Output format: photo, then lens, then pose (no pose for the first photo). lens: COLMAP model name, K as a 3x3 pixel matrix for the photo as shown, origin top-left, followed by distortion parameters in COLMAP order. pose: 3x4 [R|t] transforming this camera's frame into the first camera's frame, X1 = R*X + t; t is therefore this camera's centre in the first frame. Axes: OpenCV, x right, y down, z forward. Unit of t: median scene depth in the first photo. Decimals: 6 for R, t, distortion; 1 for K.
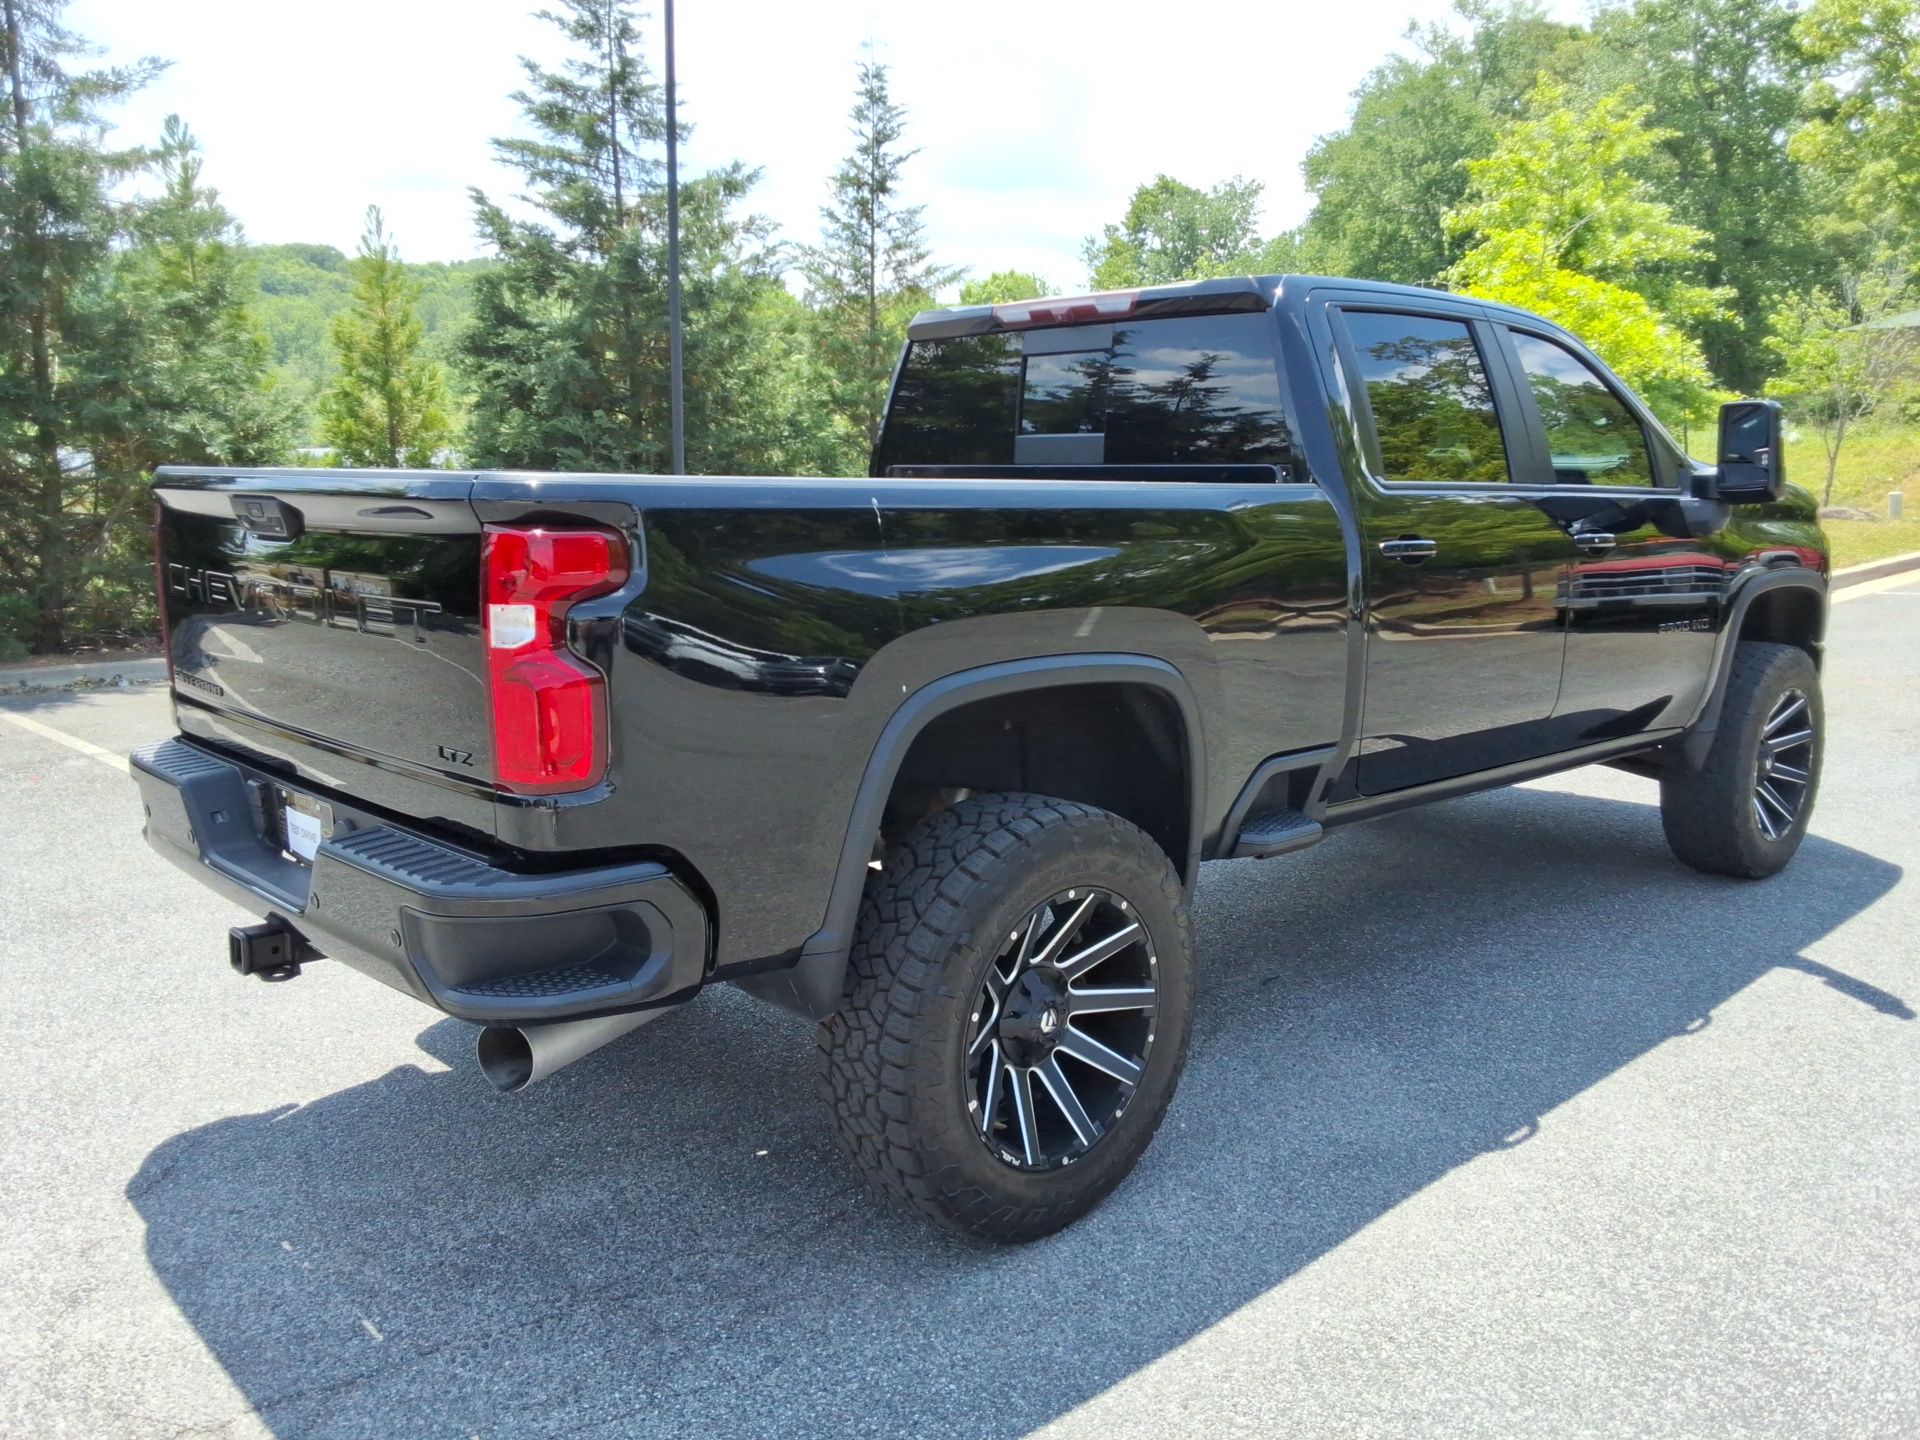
lens RADIAL K [[1579.4, 0, 963.4], [0, 1579.4, 702.9], [0, 0, 1]] dist [0.113733, -0.184414]
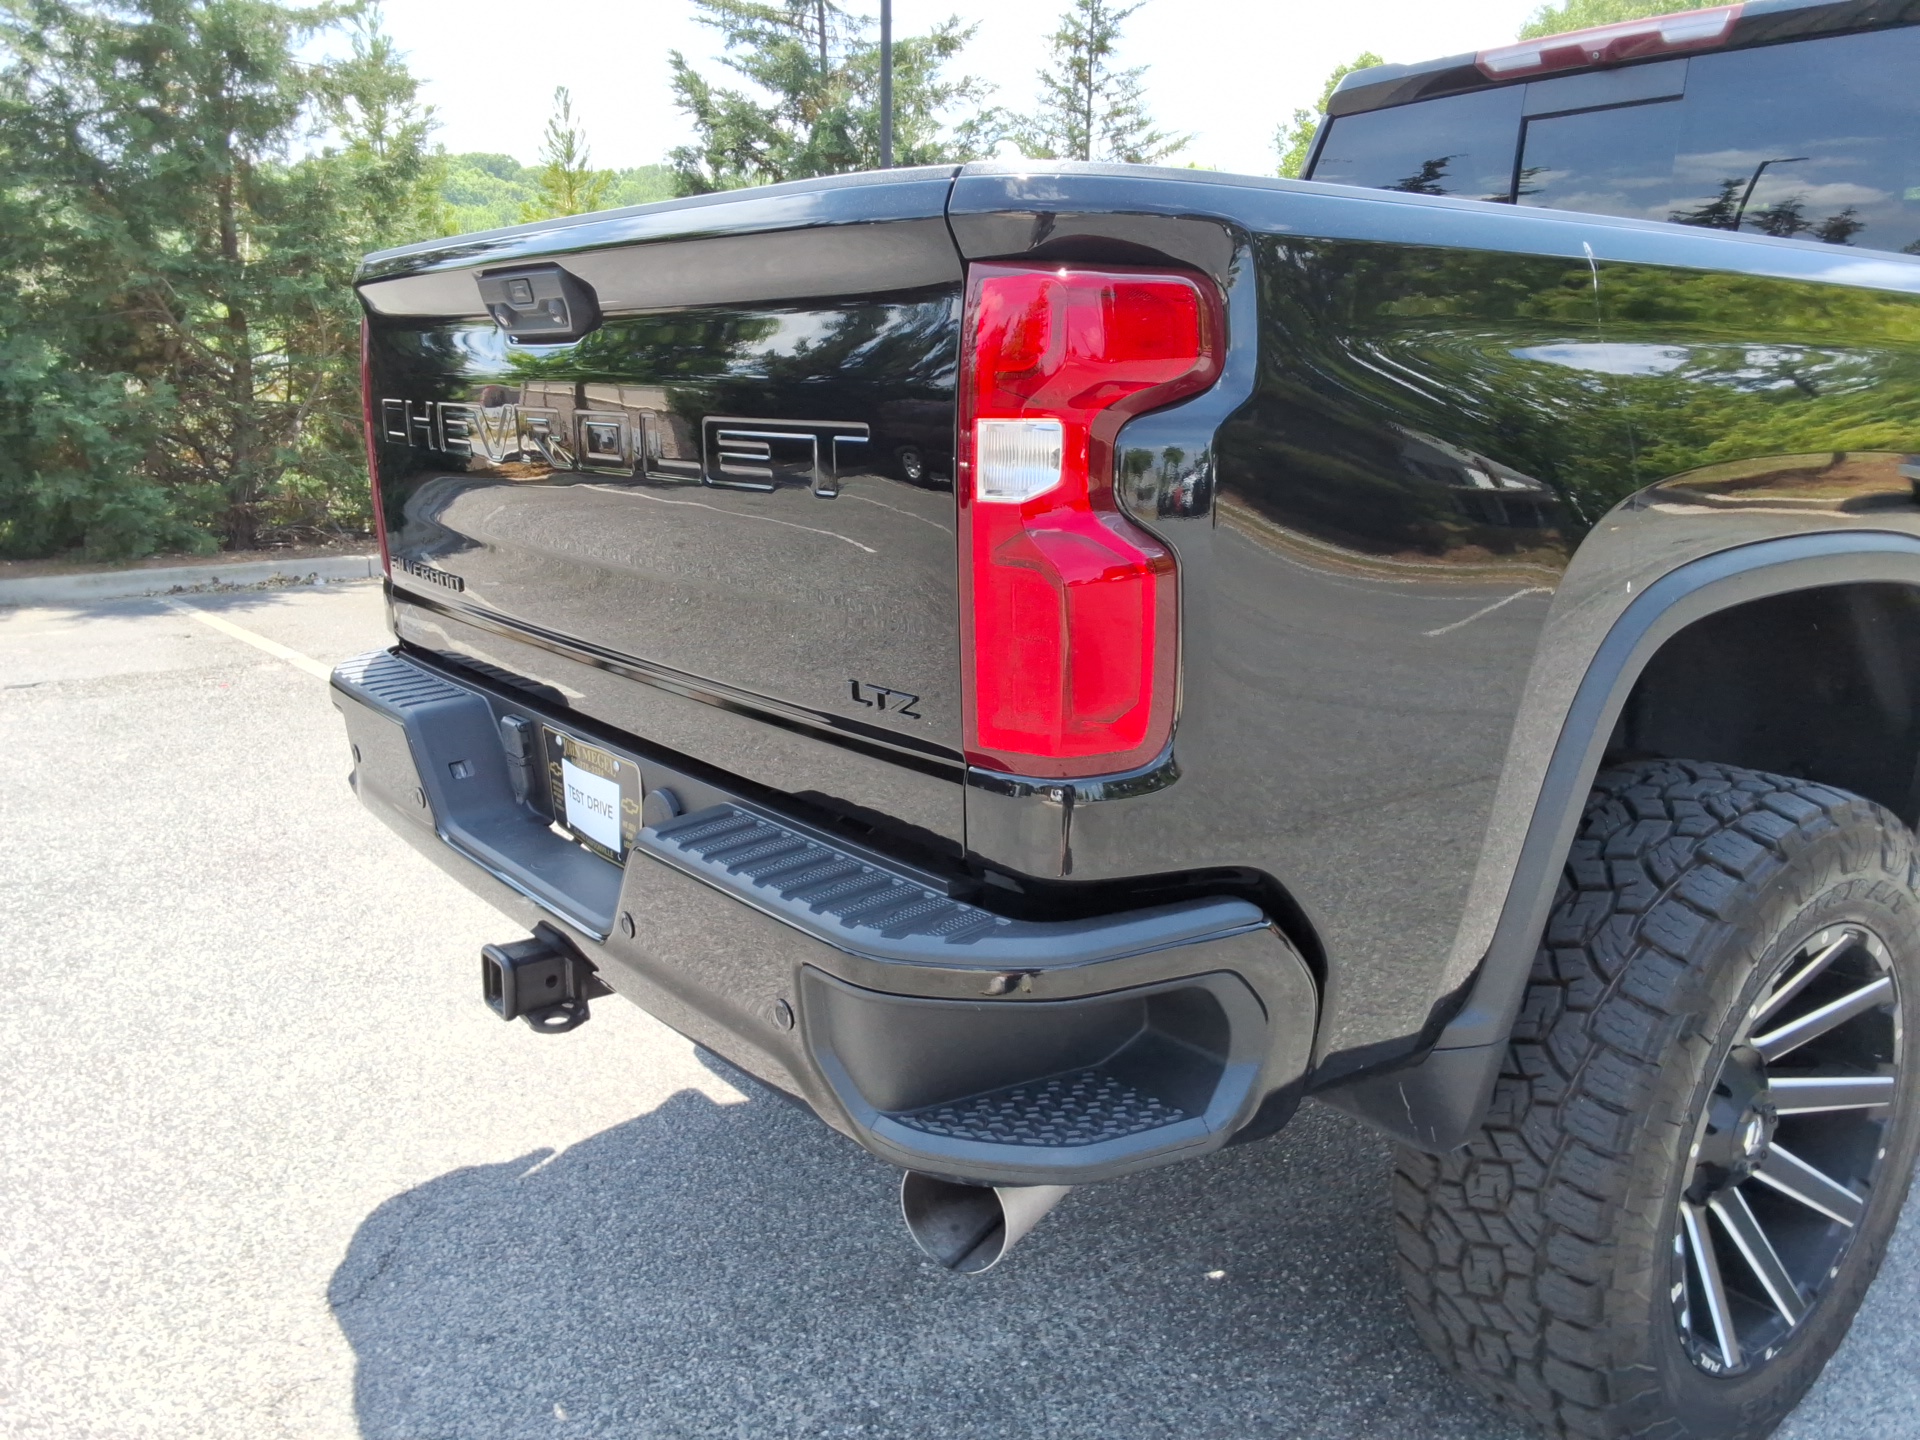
lens RADIAL K [[1579.4, 0, 975.3], [0, 1579.4, 701.8], [0, 0, 1]] dist [0.113733, -0.184414]
pose [[0.995551, 0.017290, -0.092622, -0.169772], [-0.012041, 0.998305, 0.056933, 0.001519], [0.093449, -0.055565, 0.994072, 0.322630]]
